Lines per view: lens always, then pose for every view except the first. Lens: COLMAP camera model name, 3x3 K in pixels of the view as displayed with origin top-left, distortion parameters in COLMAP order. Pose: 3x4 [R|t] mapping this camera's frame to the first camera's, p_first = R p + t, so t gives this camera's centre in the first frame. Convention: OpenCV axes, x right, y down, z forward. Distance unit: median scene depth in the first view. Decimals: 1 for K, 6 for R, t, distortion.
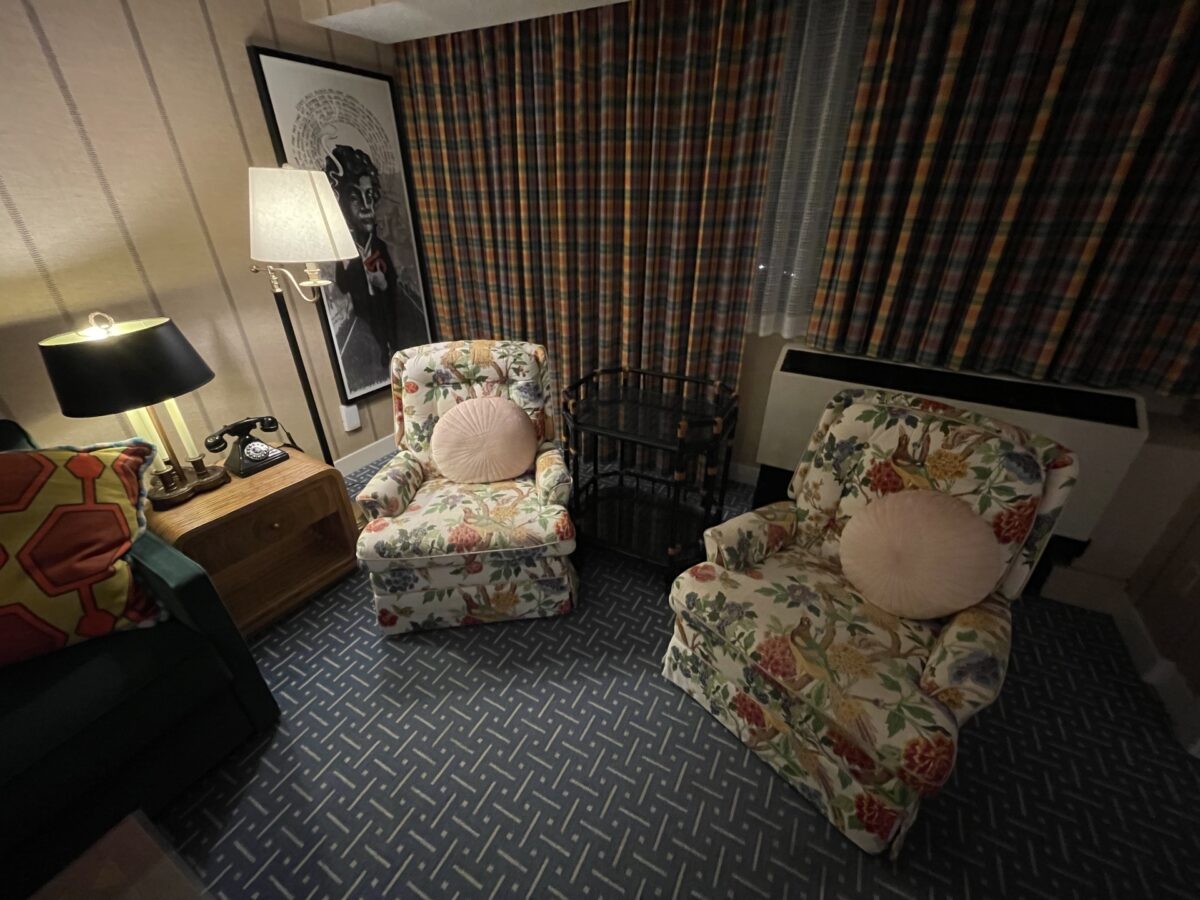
lens RADIAL K [[483.2, 0, 601.3], [0, 483.2, 448.2], [0, 0, 1]] dist [-0.002631, 0.000540]
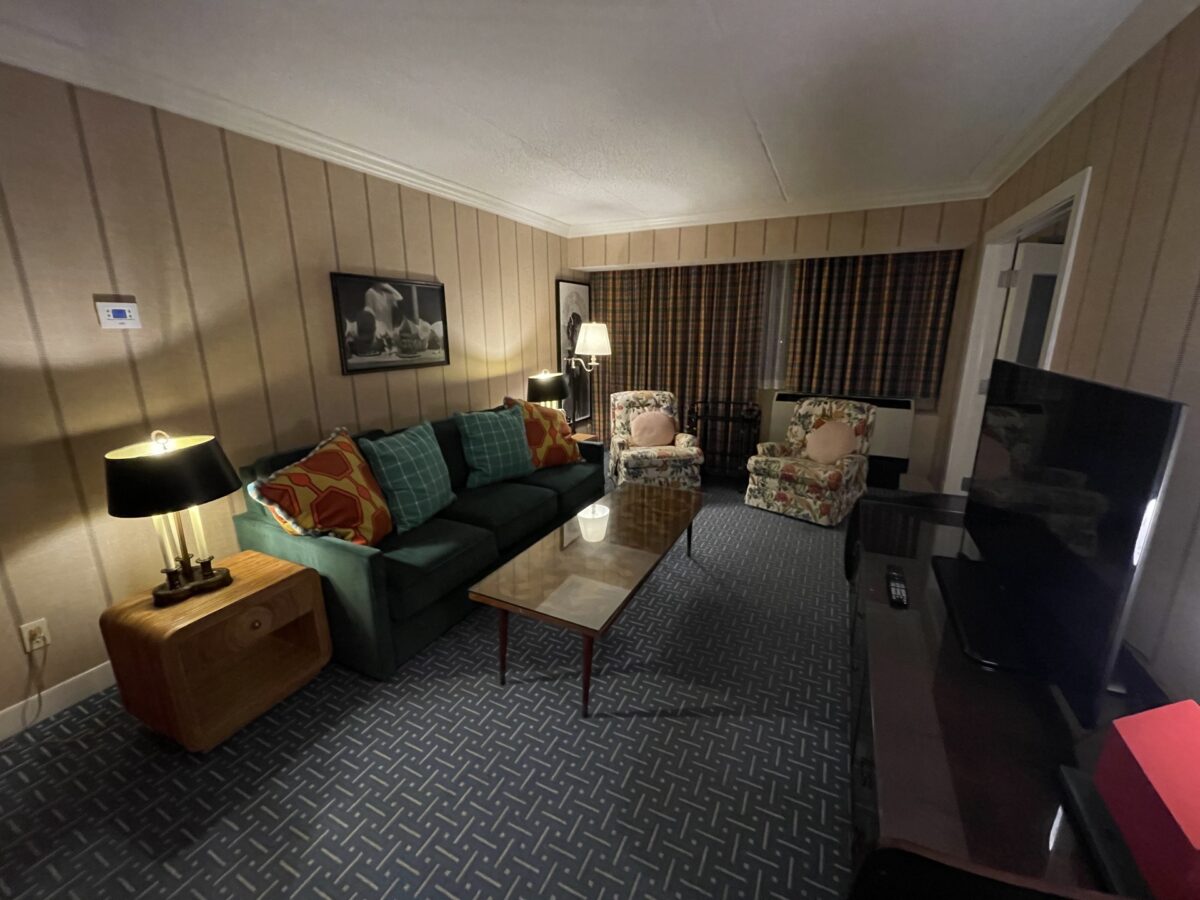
lens RADIAL K [[483.2, 0, 599.6], [0, 483.2, 449.1], [0, 0, 1]] dist [-0.002631, 0.000540]
pose [[0.999370, -0.014446, 0.032425, -0.593819], [0.021940, 0.969452, -0.244297, 0.659318], [-0.027906, 0.244854, 0.969158, -1.250383]]
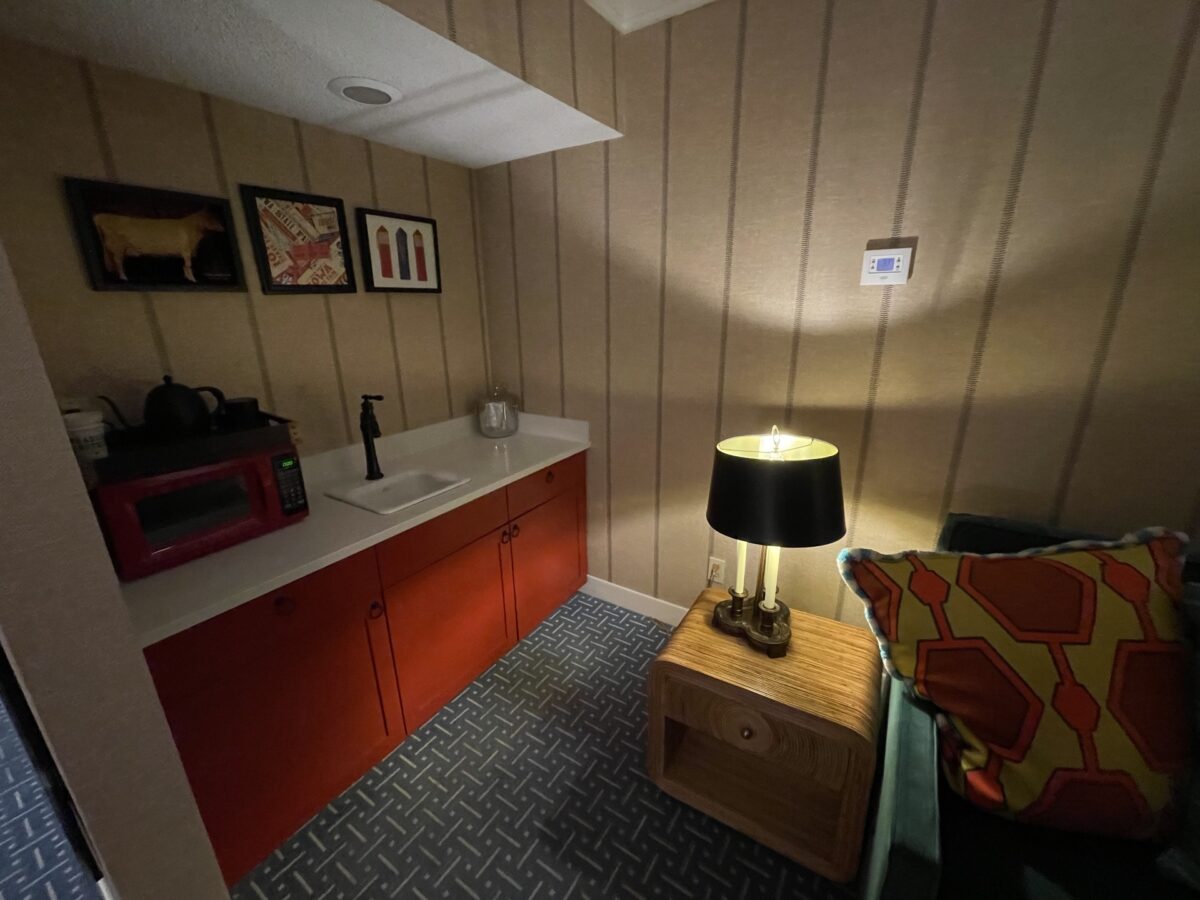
lens RADIAL K [[483.2, 0, 596.8], [0, 483.2, 449.9], [0, 0, 1]] dist [-0.002631, 0.000540]
pose [[-0.086502, 0.289258, -0.953335, -0.727450], [-0.458770, 0.837857, 0.295847, 0.337043], [0.884335, 0.462952, 0.060226, -0.613776]]
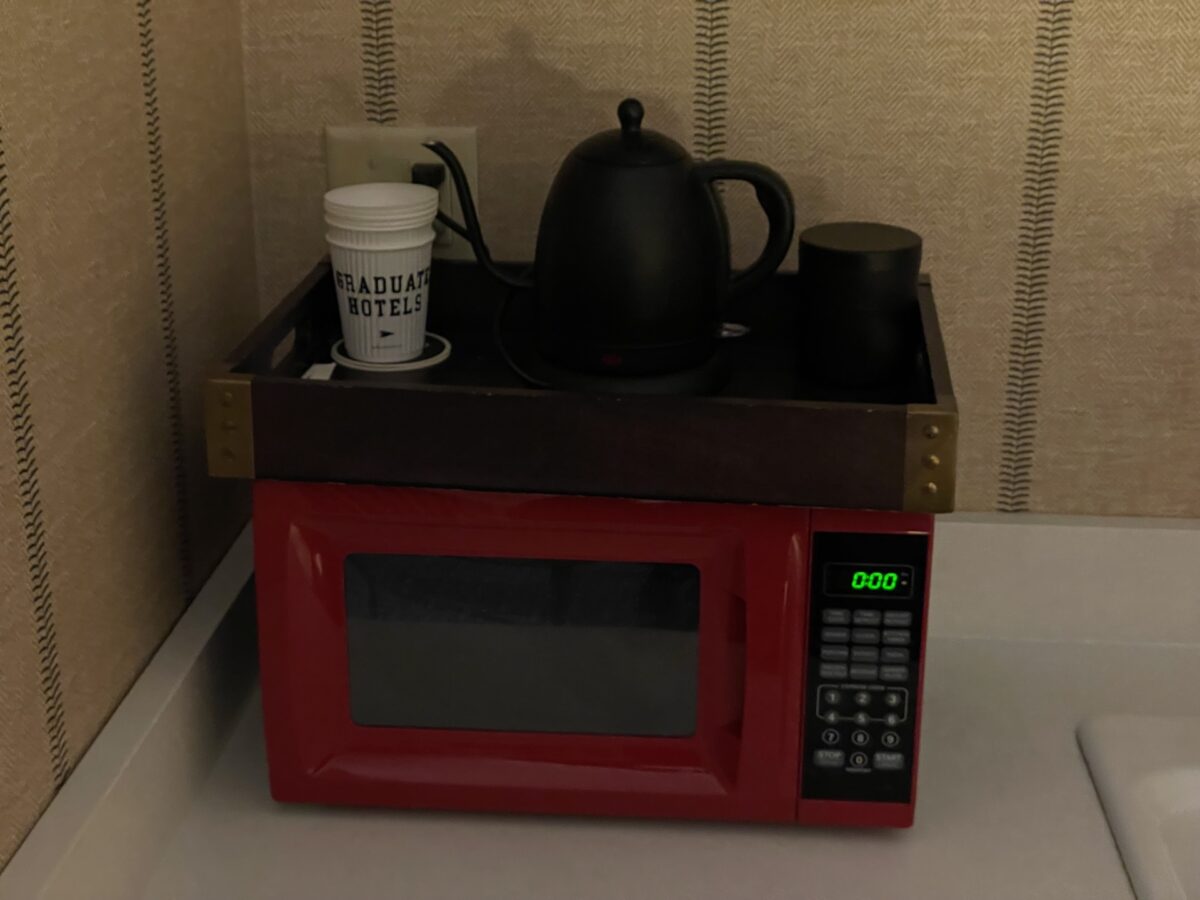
lens RADIAL K [[1814.6, 0, 598.6], [0, 1814.6, 448.8], [0, 0, 1]] dist [0.034616, 0.000000]
pose [[-0.917306, 0.131430, -0.375866, -1.087998], [-0.189197, 0.686723, 0.701867, 0.365065], [0.350362, 0.714939, -0.605069, -0.683727]]
